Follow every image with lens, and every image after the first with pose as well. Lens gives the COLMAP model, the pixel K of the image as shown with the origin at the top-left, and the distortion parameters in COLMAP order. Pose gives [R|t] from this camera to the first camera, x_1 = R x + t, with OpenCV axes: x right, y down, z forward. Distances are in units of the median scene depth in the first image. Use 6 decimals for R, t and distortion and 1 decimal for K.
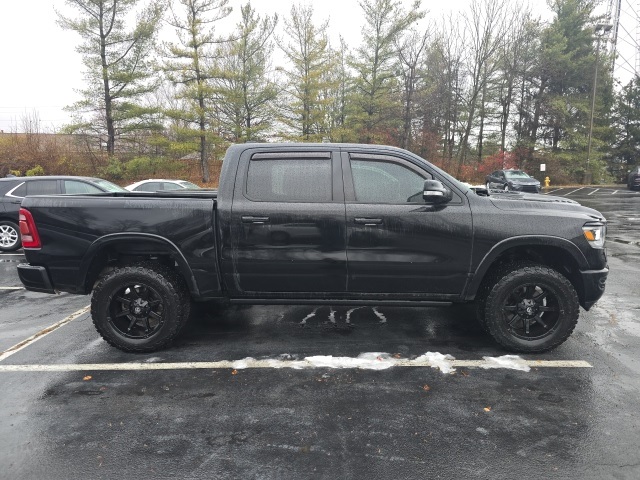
lens RADIAL K [[431.2, 0, 321.3], [0, 431.2, 236.1], [0, 0, 1]] dist [0.028168, -0.017989]
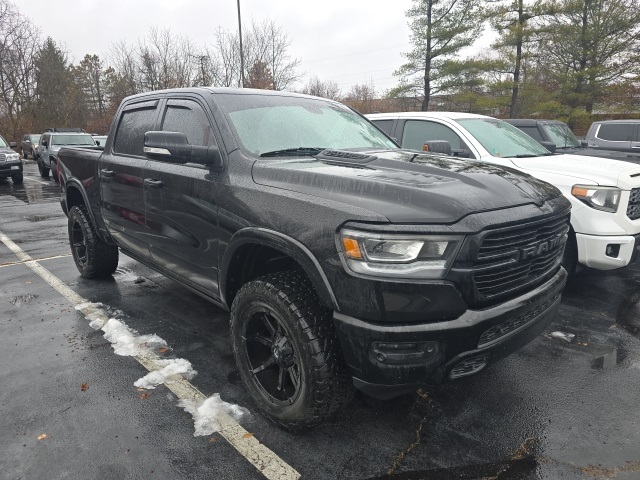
lens RADIAL K [[431.2, 0, 318.5], [0, 431.2, 243.5], [0, 0, 1]] dist [0.028168, -0.017989]
pose [[0.687909, 0.172315, -0.705045, 0.128825], [-0.097337, 0.984536, 0.145652, -0.010085], [0.719240, -0.031568, 0.694044, 0.089117]]
